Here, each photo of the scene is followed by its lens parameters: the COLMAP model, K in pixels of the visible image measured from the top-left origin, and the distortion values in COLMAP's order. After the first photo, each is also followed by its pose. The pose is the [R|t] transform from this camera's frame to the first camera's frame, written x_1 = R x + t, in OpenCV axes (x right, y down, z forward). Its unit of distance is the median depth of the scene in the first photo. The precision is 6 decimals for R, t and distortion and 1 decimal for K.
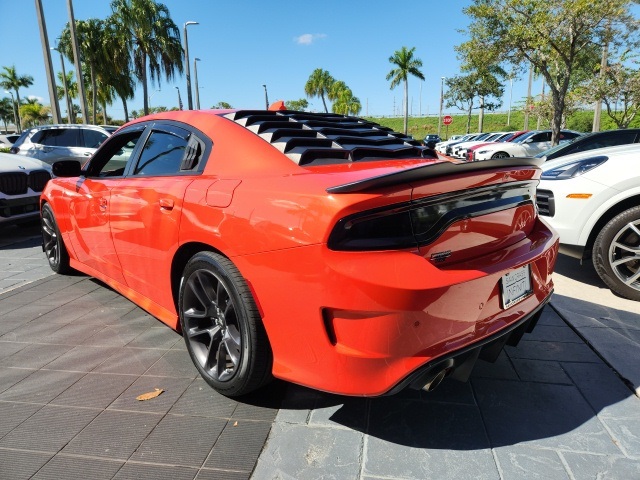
lens RADIAL K [[434.4, 0, 323.0], [0, 434.4, 235.5], [0, 0, 1]] dist [0.066896, -0.055567]
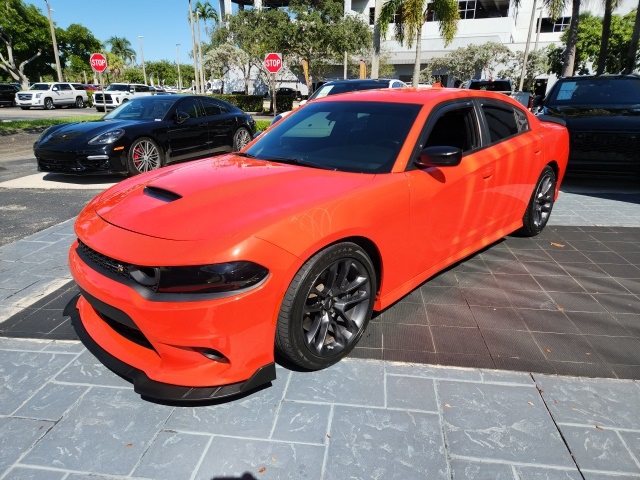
lens RADIAL K [[434.4, 0, 322.7], [0, 434.4, 236.2], [0, 0, 1]] dist [0.066896, -0.055567]
pose [[-0.051570, -0.300176, 0.952489, -0.381296], [0.207695, 0.929680, 0.304233, -0.084022], [-0.976833, 0.213516, 0.014402, 0.344480]]
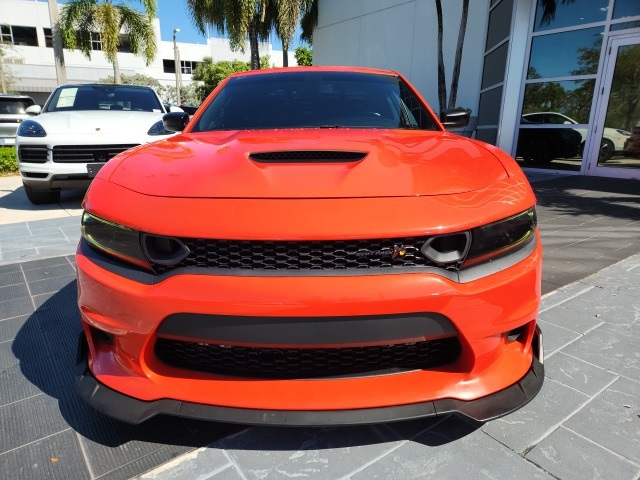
lens RADIAL K [[434.4, 0, 320.4], [0, 434.4, 246.7], [0, 0, 1]] dist [0.066896, -0.055567]
pose [[-0.735719, -0.159999, 0.658117, -0.274659], [0.152609, 0.907546, 0.391242, -0.082423], [-0.659870, 0.388278, -0.643281, 0.505819]]
